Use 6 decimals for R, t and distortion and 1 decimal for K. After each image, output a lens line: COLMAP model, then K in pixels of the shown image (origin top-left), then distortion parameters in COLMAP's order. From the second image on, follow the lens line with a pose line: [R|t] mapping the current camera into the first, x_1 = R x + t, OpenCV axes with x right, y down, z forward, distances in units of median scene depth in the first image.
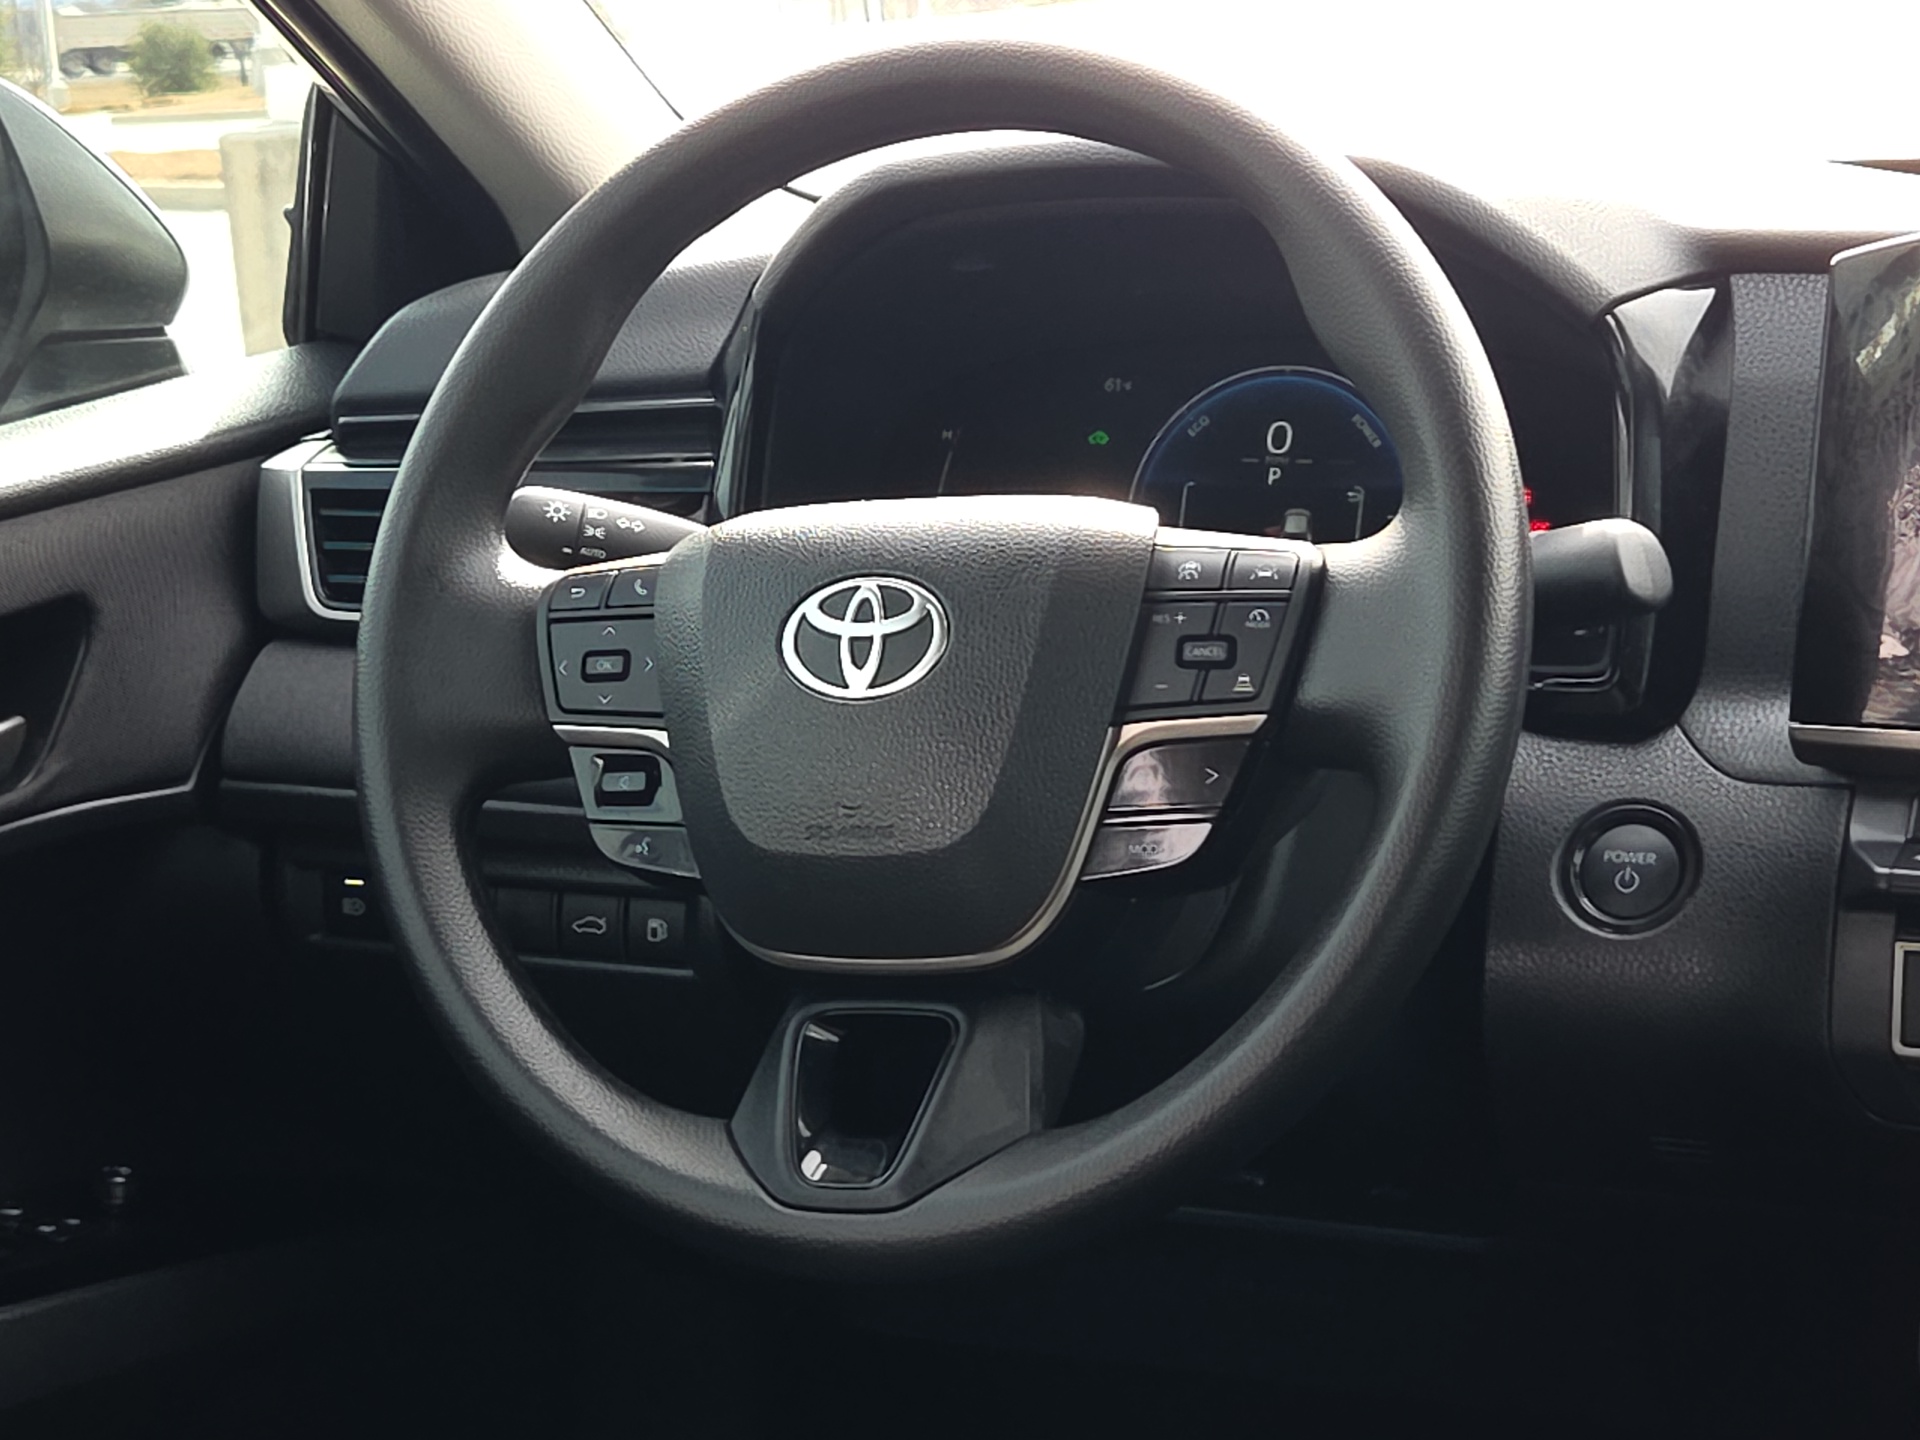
lens RADIAL K [[4069.9, 0, 952.2], [0, 4069.9, 709.1], [0, 0, 1]] dist [0.151246, 0.000000]
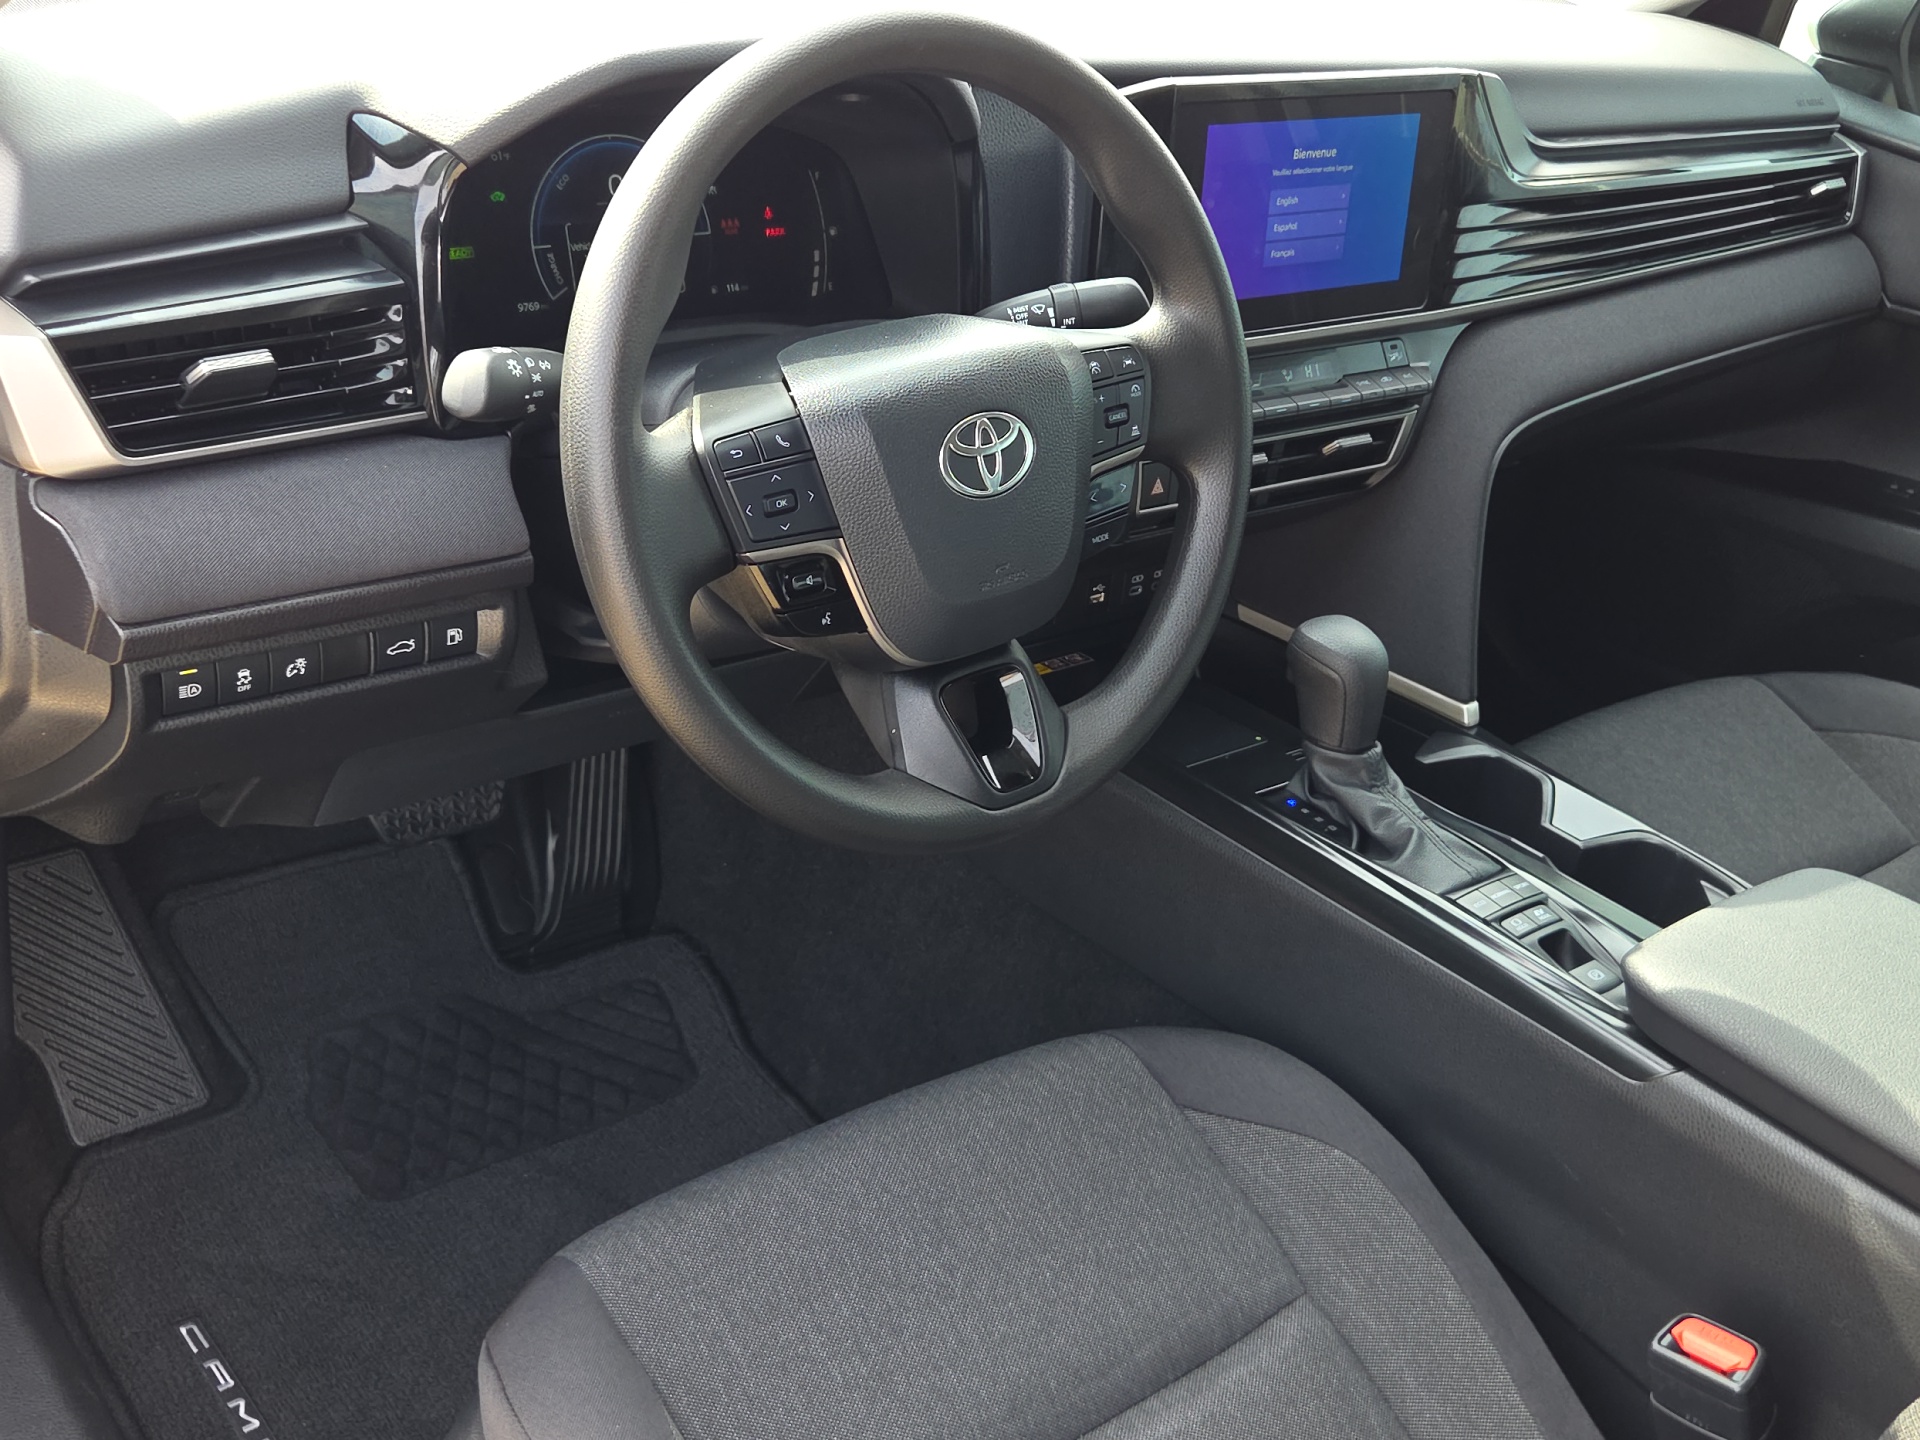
lens RADIAL K [[2123.5, 0, 968.1], [0, 2123.5, 699.5], [0, 0, 1]] dist [0.070422, 0.000000]
pose [[0.426662, -0.351831, 0.833171, -0.717107], [0.006759, 0.922445, 0.386068, -0.238996], [-0.904386, -0.159089, 0.395950, 0.669691]]
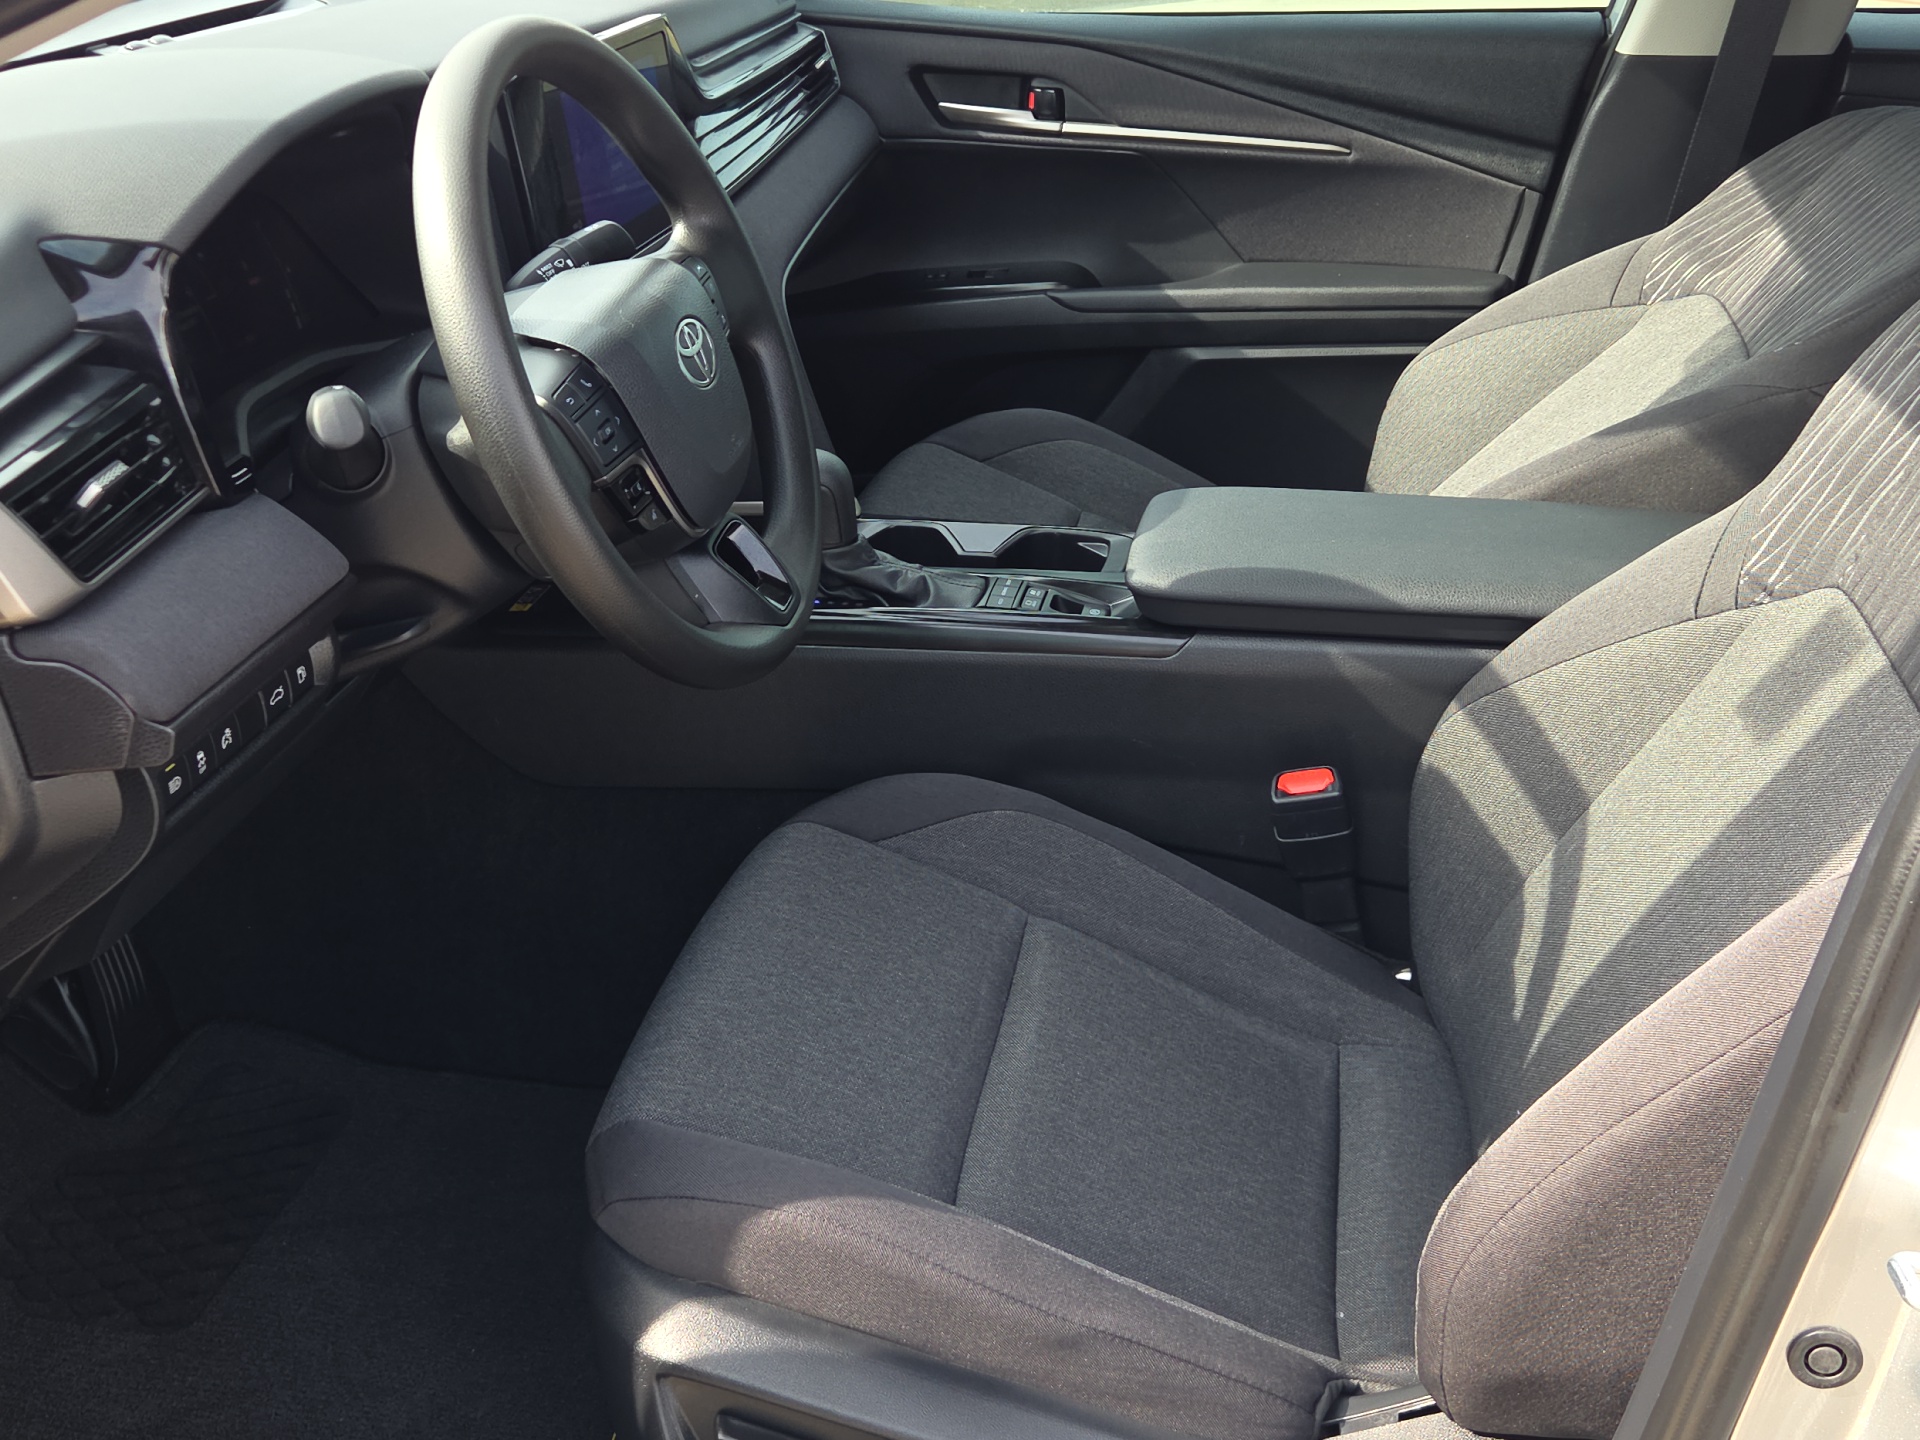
lens RADIAL K [[2123.5, 0, 960.8], [0, 2123.5, 736.1], [0, 0, 1]] dist [0.070422, 0.000000]
pose [[-0.258052, -0.401618, 0.878699, -0.997920], [0.160224, 0.879119, 0.448864, -0.286422], [-0.952753, 0.256619, -0.162509, 1.079945]]
